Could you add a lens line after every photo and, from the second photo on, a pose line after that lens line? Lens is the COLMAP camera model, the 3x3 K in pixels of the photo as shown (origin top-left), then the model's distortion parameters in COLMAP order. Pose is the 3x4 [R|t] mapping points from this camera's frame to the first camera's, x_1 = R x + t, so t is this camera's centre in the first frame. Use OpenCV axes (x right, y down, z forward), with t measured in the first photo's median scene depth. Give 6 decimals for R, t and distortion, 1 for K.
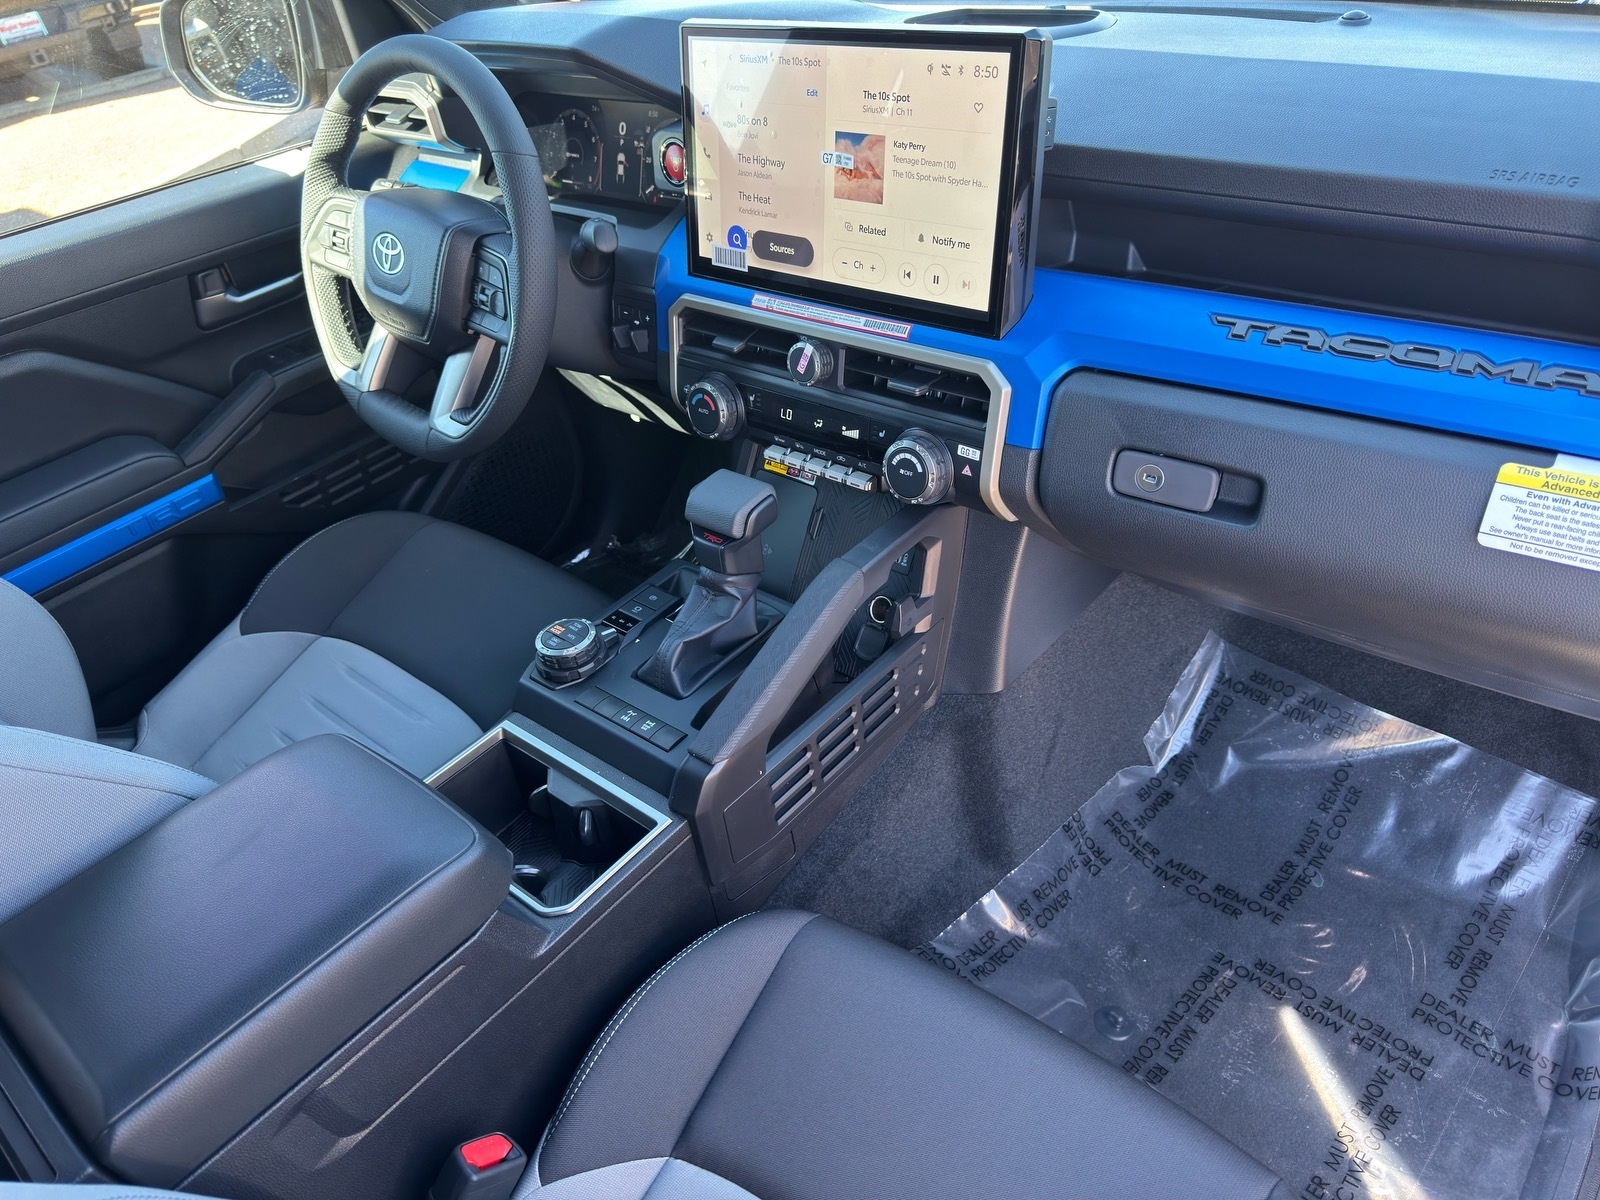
lens RADIAL K [[1136.7, 0, 800.0], [0, 1136.7, 600.0], [0, 0, 1]] dist [0.172340, -0.392048]
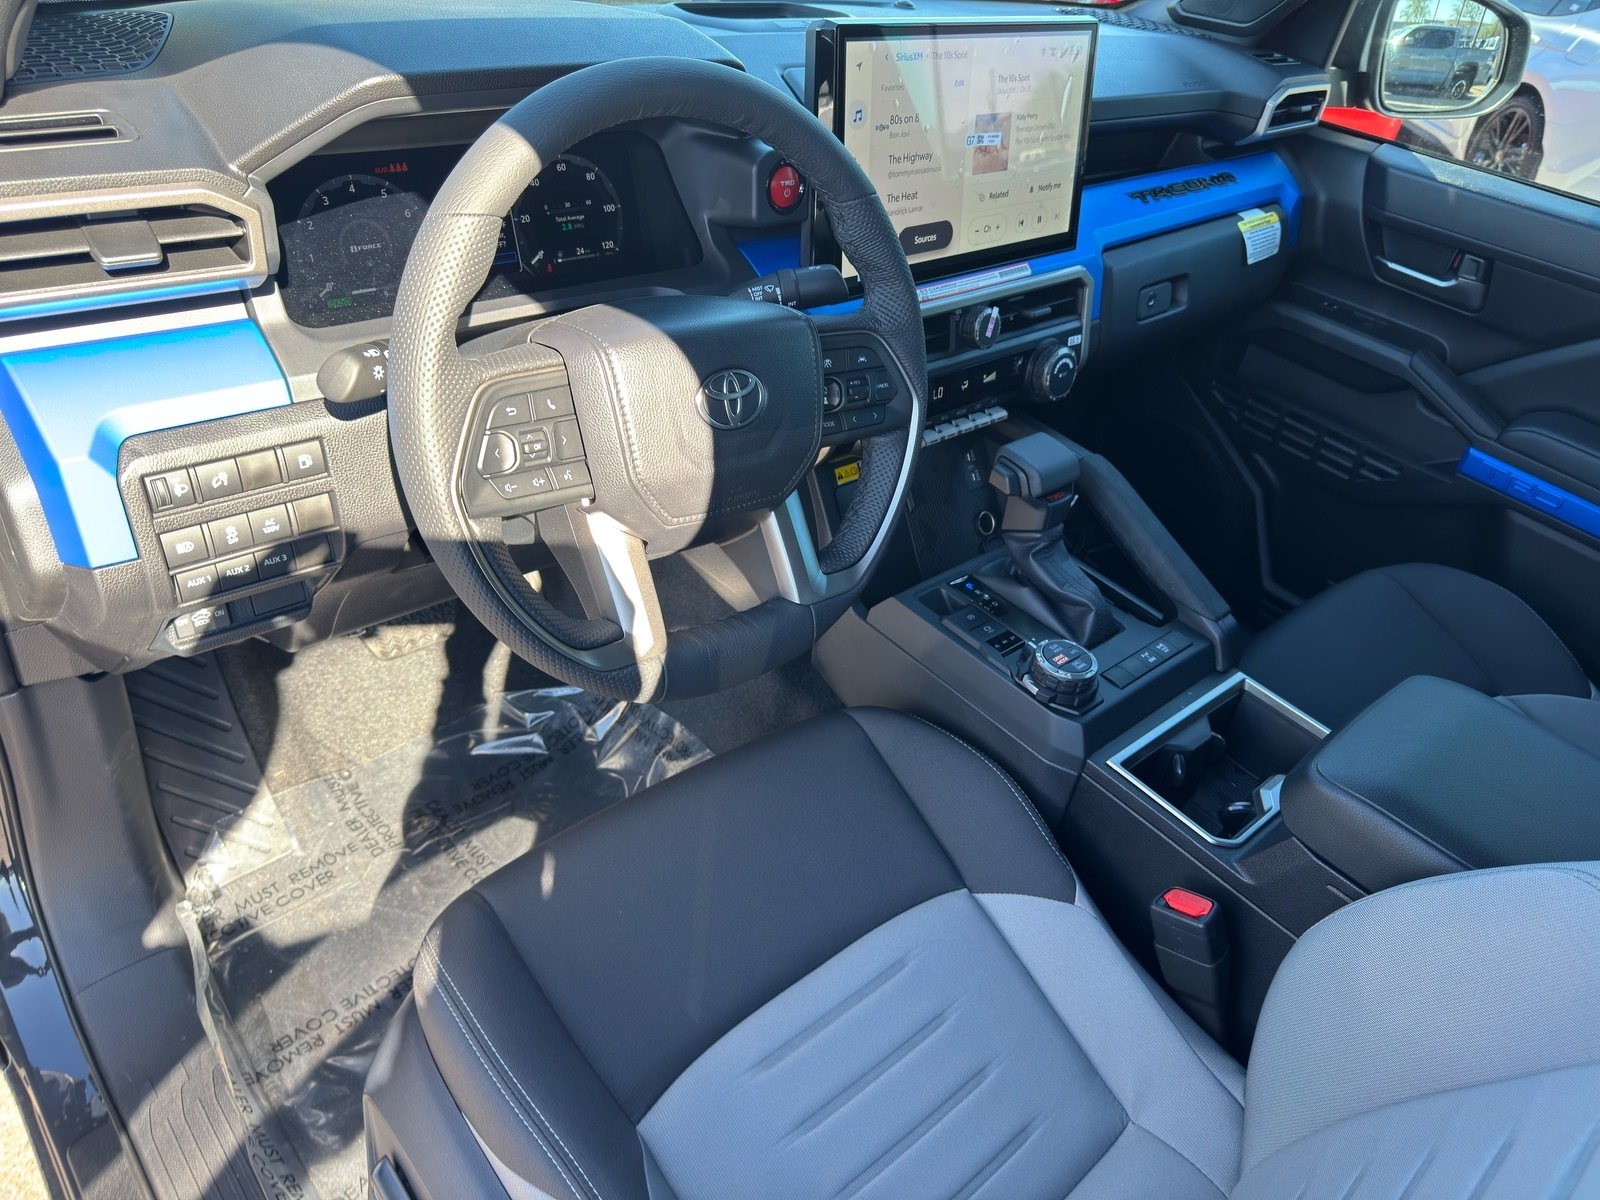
lens RADIAL K [[1160.9, 0, 807.3], [0, 1160.9, 601.8], [0, 0, 1]] dist [0.014977, -0.002483]
pose [[0.110040, -0.470718, 0.875395, -1.087749], [0.453871, 0.807350, 0.377076, -0.485080], [-0.884247, 0.355823, 0.302486, 0.904675]]
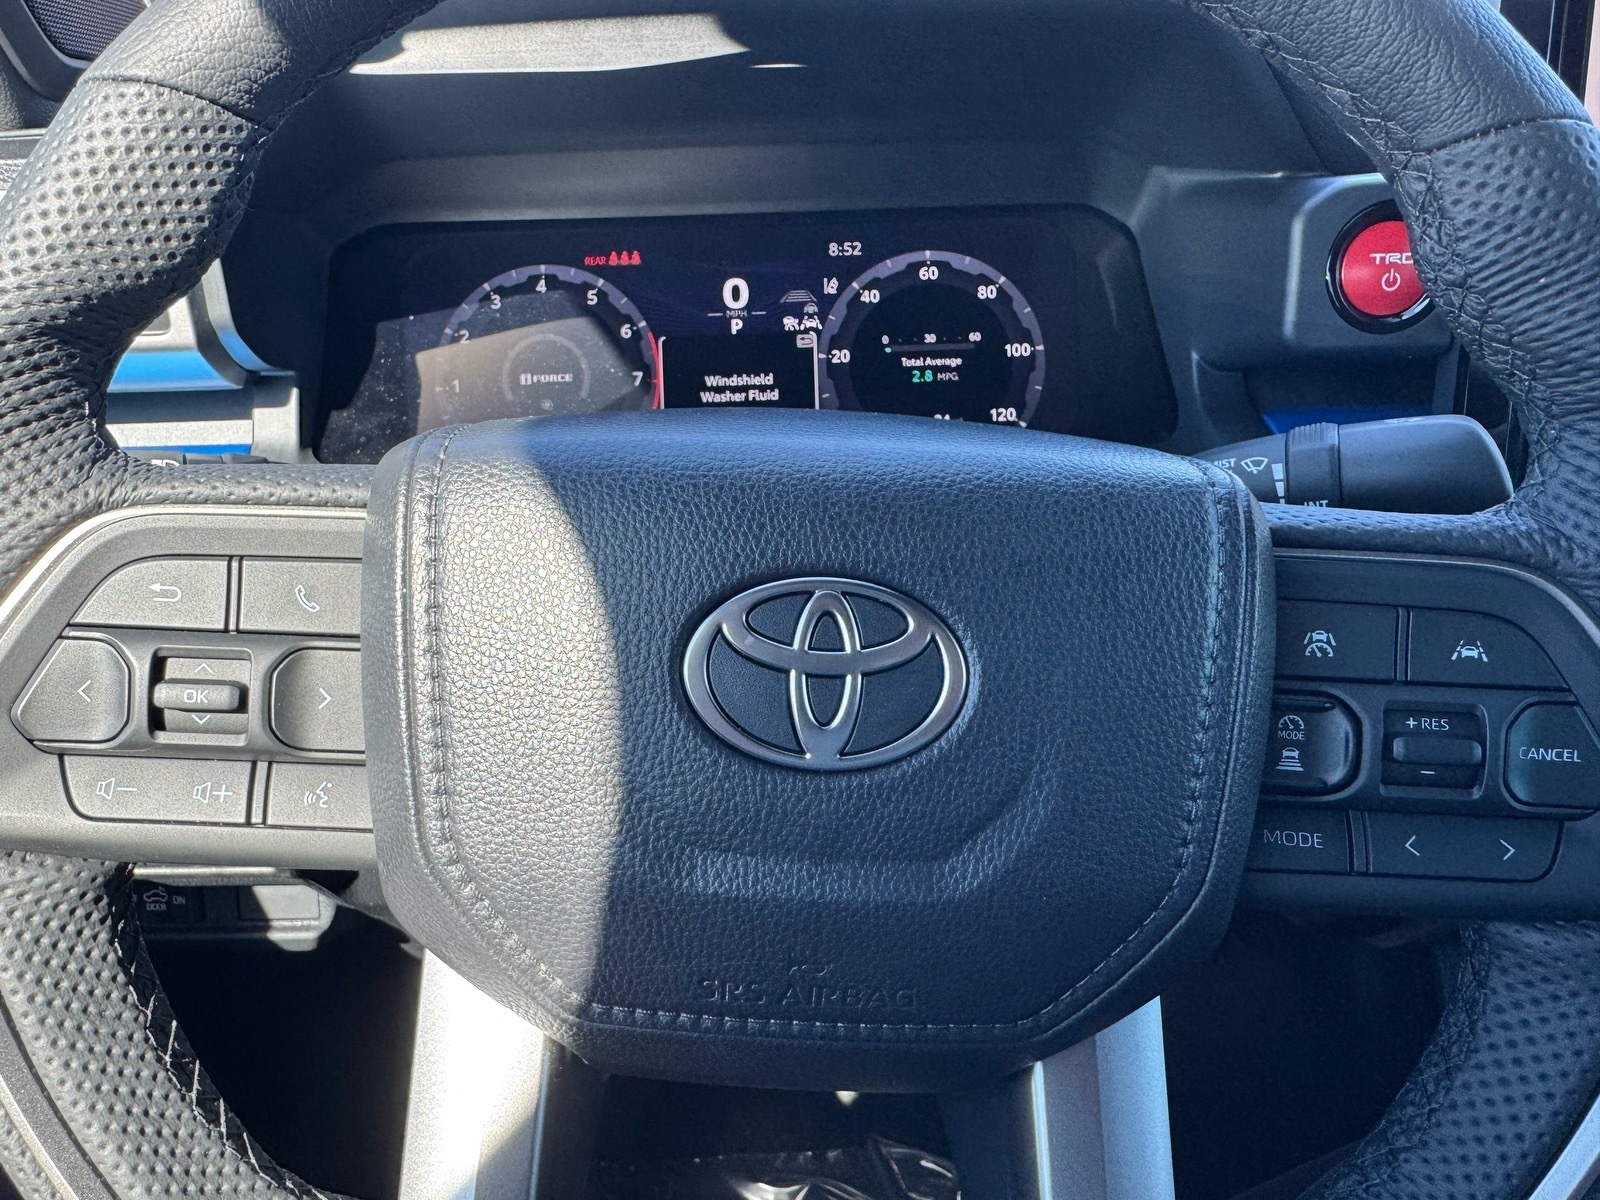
lens RADIAL K [[1143.0, 0, 705.8], [0, 1143.0, 600.2], [0, 0, 1]] dist [-0.001690, -0.000065]
pose [[0.747044, -0.153675, 0.646768, -0.553658], [0.337645, 0.925791, -0.170022, -0.318470], [-0.572644, 0.345392, 0.743494, 0.968036]]
